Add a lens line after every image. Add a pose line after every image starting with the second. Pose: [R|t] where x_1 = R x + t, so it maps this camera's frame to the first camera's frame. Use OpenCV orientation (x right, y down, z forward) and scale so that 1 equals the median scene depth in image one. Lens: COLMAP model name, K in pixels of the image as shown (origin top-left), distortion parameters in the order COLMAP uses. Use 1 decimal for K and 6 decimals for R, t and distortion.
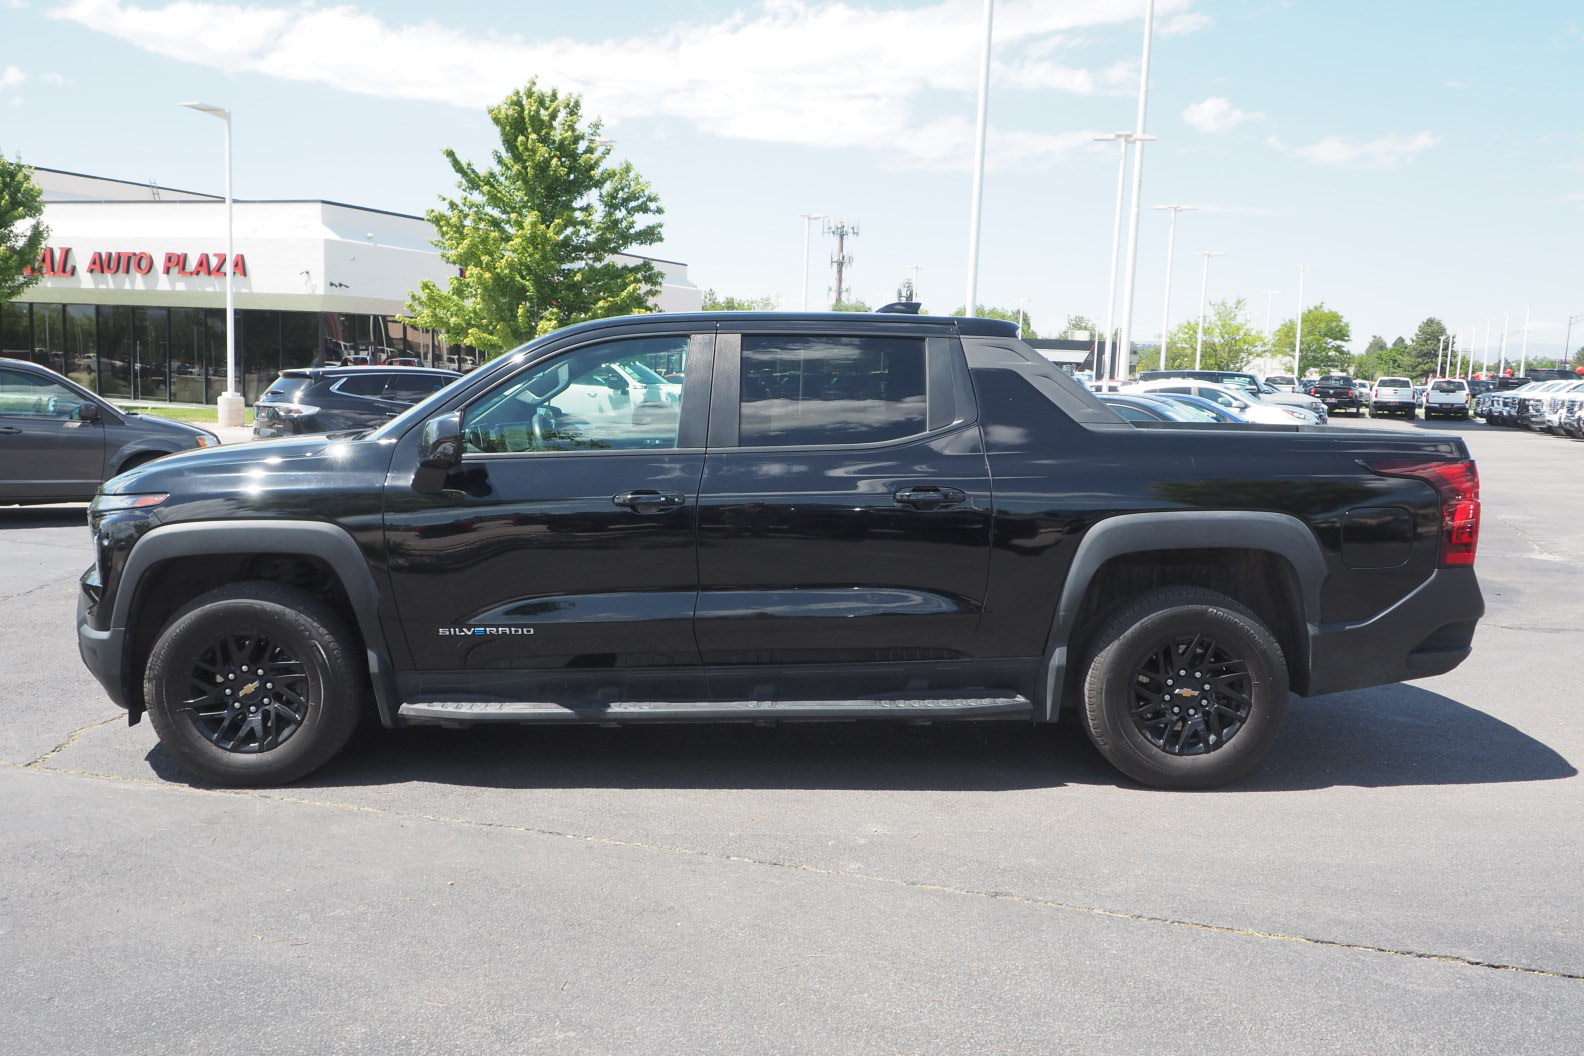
lens RADIAL K [[1339.5, 0, 805.2], [0, 1339.5, 523.9], [0, 0, 1]] dist [-0.010538, -0.018752]
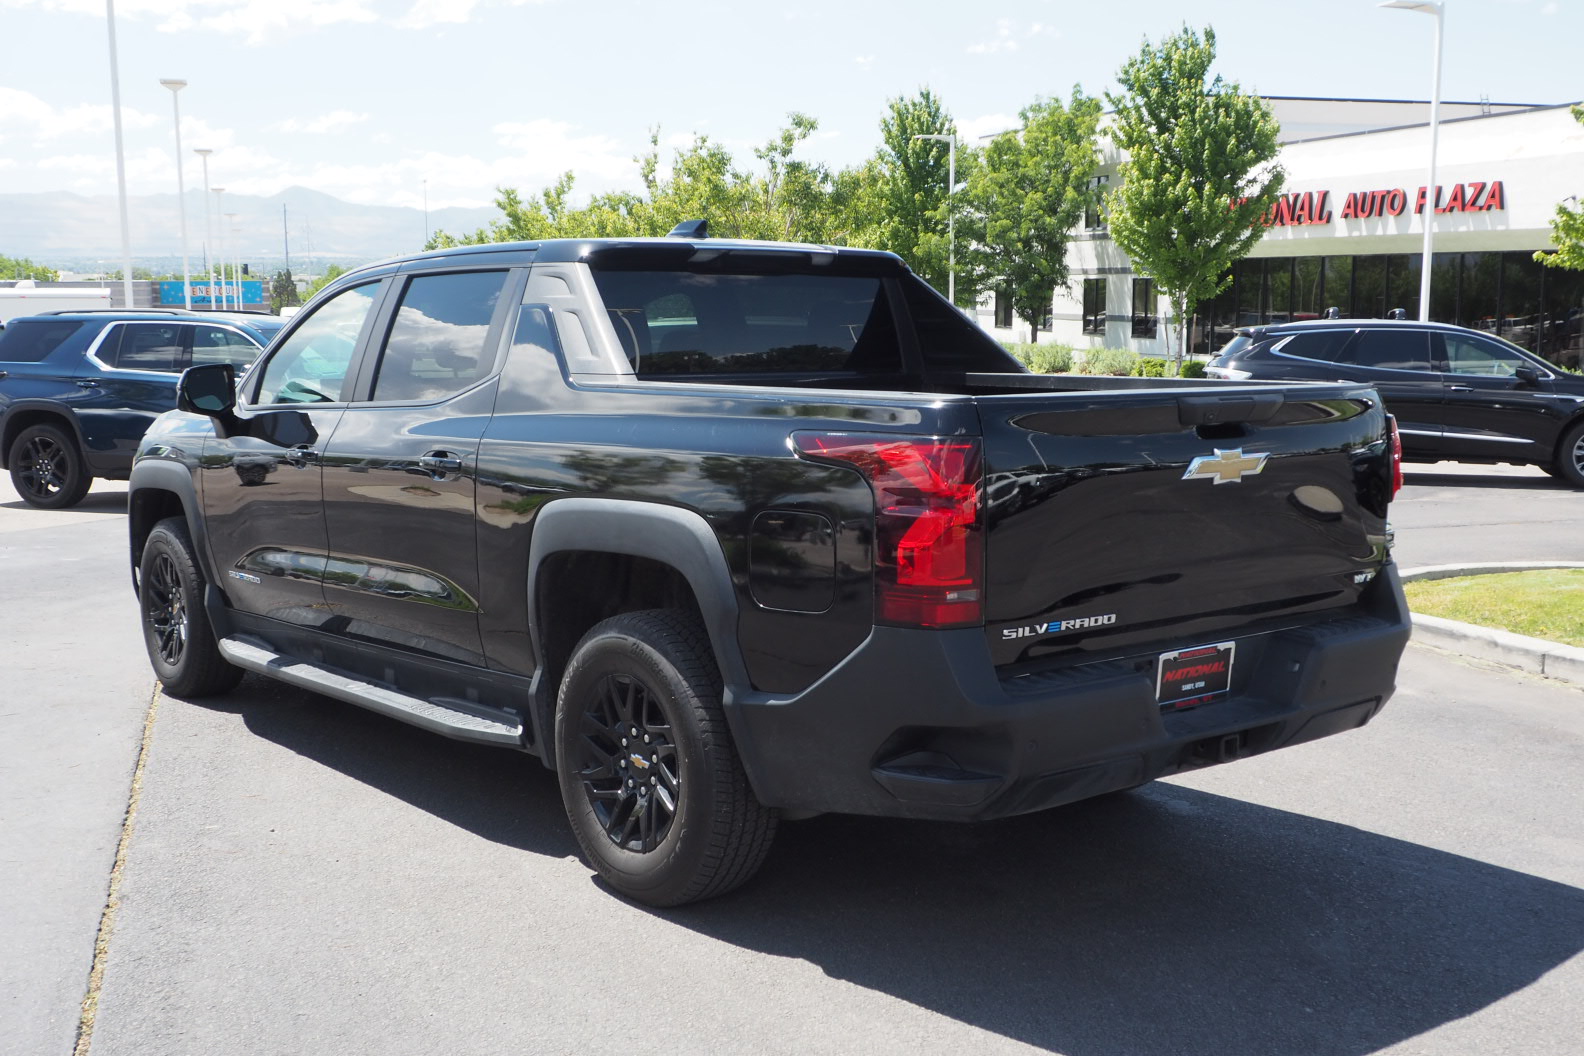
lens RADIAL K [[1702.4, 0, 792.2], [0, 1702.4, 552.1], [0, 0, 1]] dist [-0.003550, 0.000000]
pose [[0.604297, 0.080718, -0.792660, 0.184021], [-0.069856, 0.996392, 0.048209, -0.005530], [0.793691, 0.026239, 0.607755, 0.093368]]
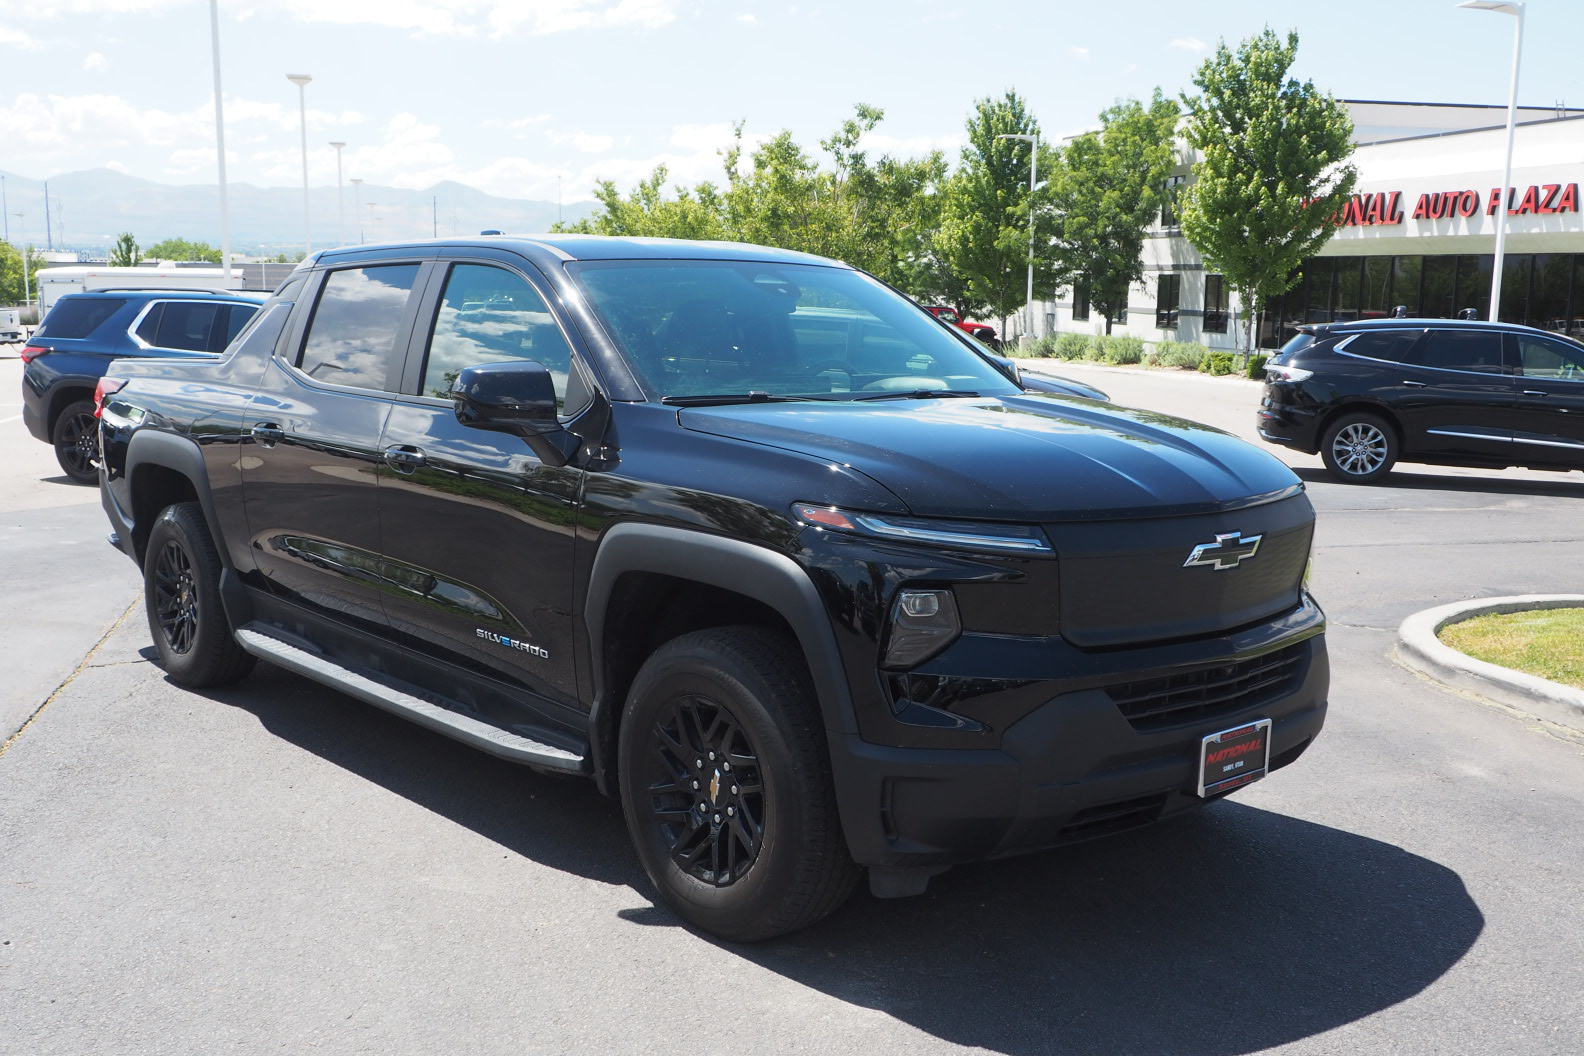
lens RADIAL K [[1560.2, 0, 775.9], [0, 1560.2, 539.9], [0, 0, 1]] dist [-0.002245, 0.000000]
pose [[0.544720, 0.106007, -0.831891, 0.151120], [-0.092667, 0.993512, 0.065924, -0.012064], [0.833482, 0.041179, 0.551010, 0.140403]]
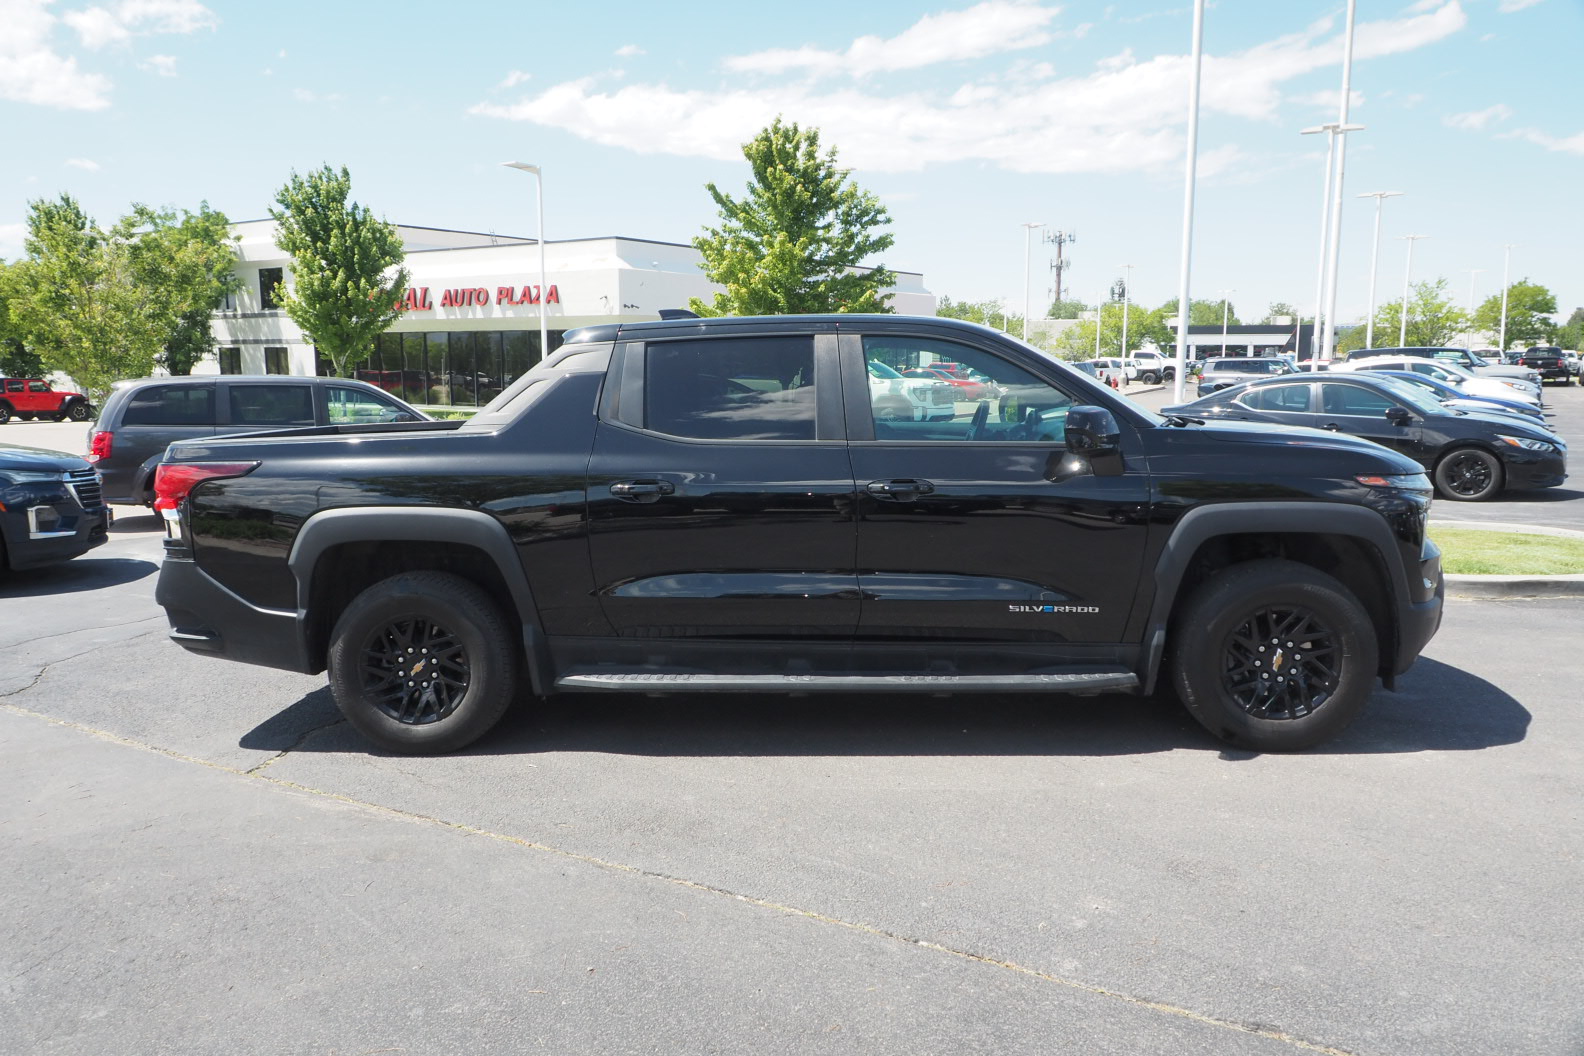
lens RADIAL K [[1130.5, 0, 784.8], [0, 1130.5, 506.8], [0, 0, 1]] dist [-0.025542, 0.012034]
pose [[0.976894, -0.013363, -0.213306, 0.002467], [0.015378, 0.999851, 0.007789, -0.004771], [0.213171, -0.010889, 0.976954, 0.042993]]
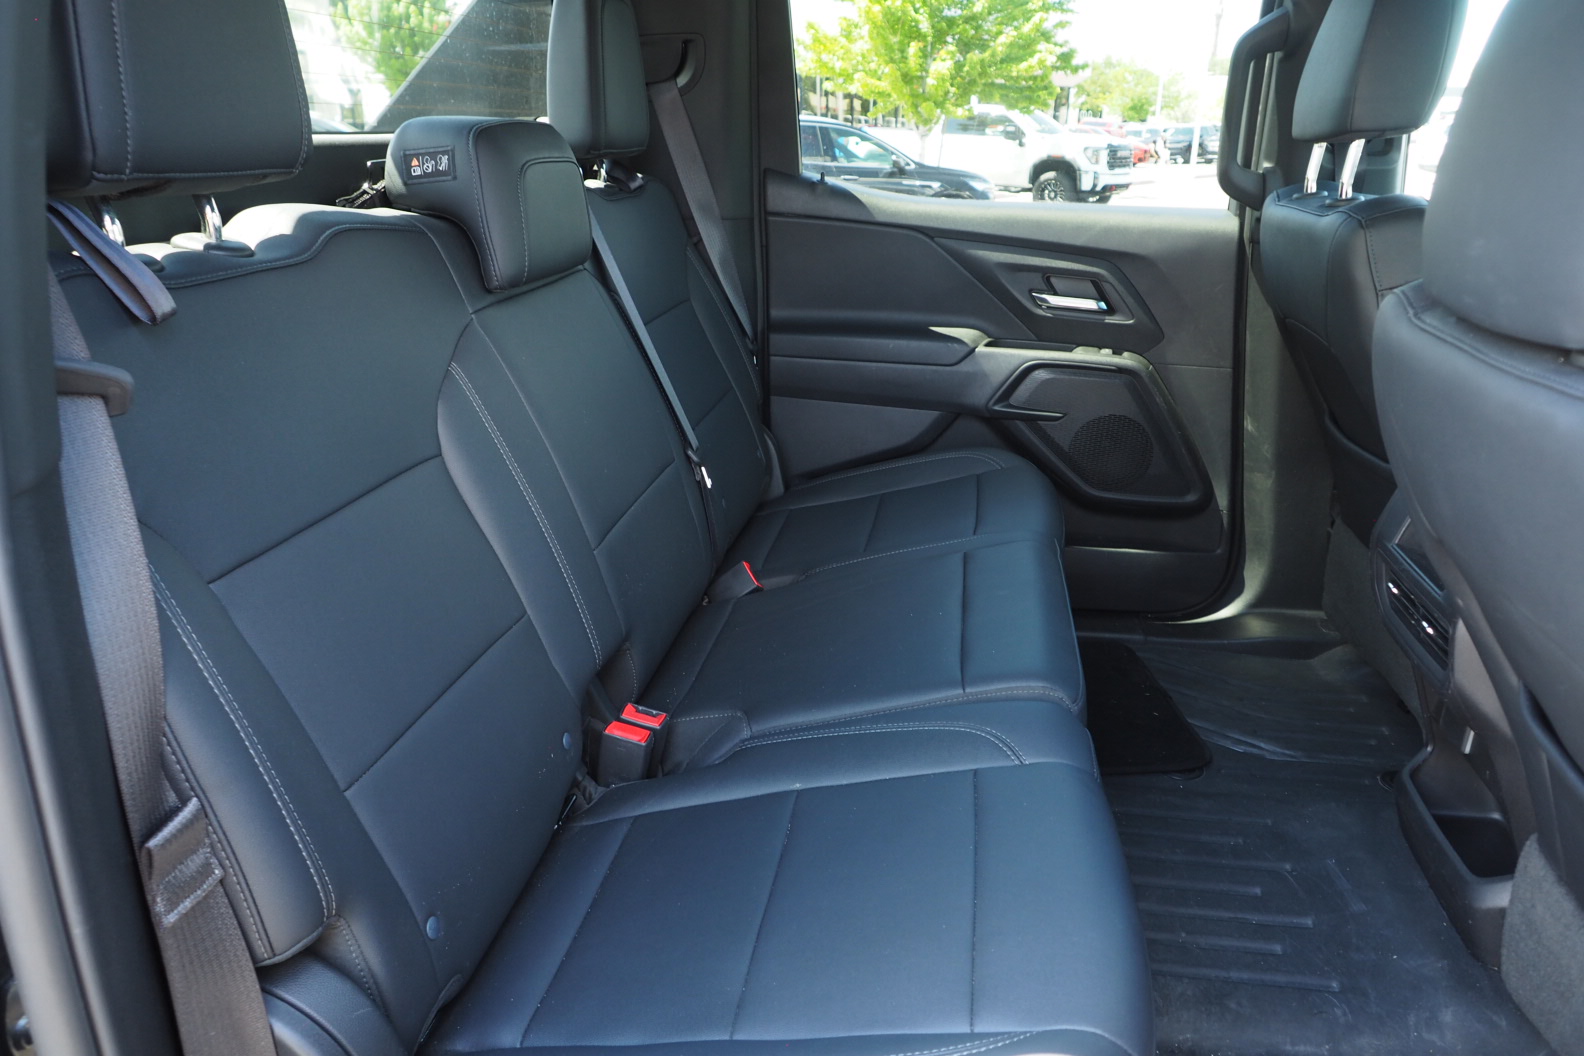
lens RADIAL K [[1130.5, 0, 777.0], [0, 1130.5, 520.3], [0, 0, 1]] dist [-0.025542, 0.012034]
pose [[0.949137, 0.084274, -0.303376, -0.039097], [-0.016473, 0.975487, 0.219441, -0.015431], [0.314432, -0.203282, 0.927259, 0.187548]]
